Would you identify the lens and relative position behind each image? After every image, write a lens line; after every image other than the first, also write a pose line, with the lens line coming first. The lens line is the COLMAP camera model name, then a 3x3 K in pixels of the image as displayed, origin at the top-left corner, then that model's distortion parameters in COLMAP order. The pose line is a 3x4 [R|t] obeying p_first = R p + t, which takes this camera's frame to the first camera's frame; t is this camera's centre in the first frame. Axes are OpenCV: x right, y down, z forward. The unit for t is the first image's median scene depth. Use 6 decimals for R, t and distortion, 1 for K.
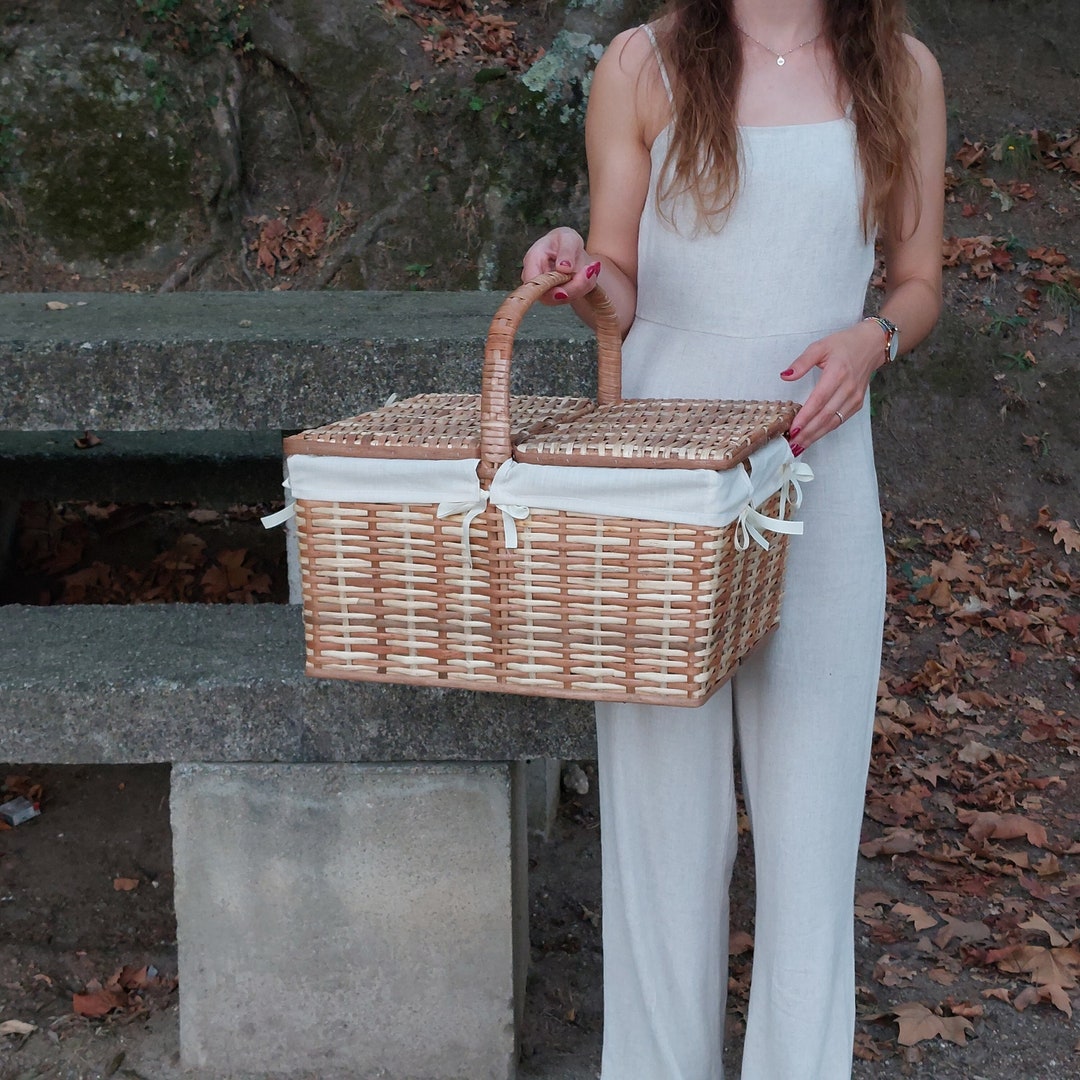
lens RADIAL K [[2020.7, 0, 546.9], [0, 2020.7, 545.8], [0, 0, 1]] dist [0.409319, -2.124539]
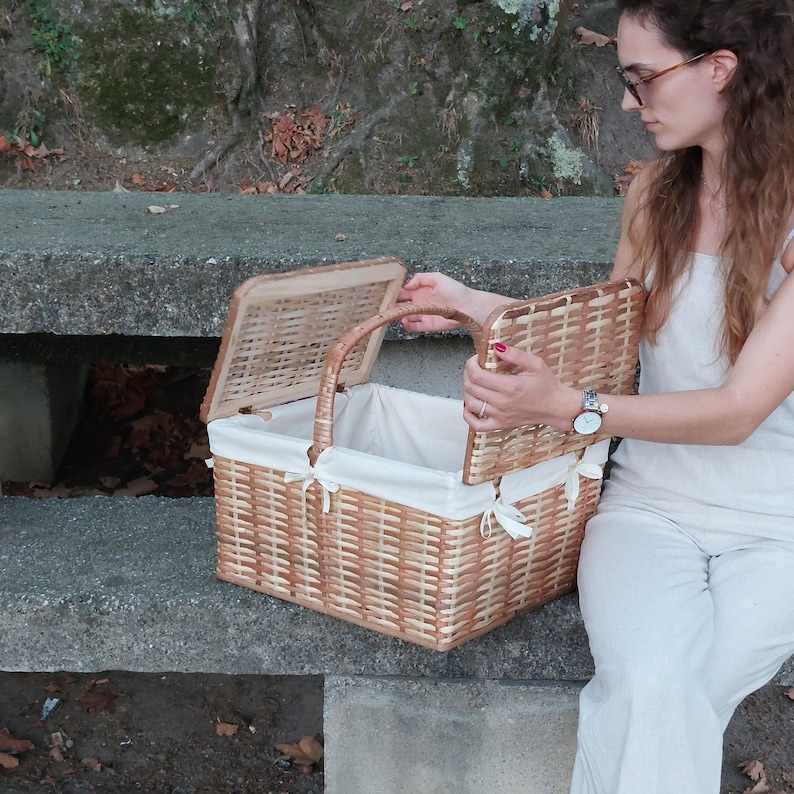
lens RADIAL K [[1485.6, 0, 402.1], [0, 1485.6, 401.3], [0, 0, 1]] dist [0.409319, -2.124539]
pose [[0.999818, 0.017756, 0.006955, -0.127188], [-0.018058, 0.998774, 0.046098, -0.061751], [-0.006128, -0.046215, 0.998913, 0.187659]]
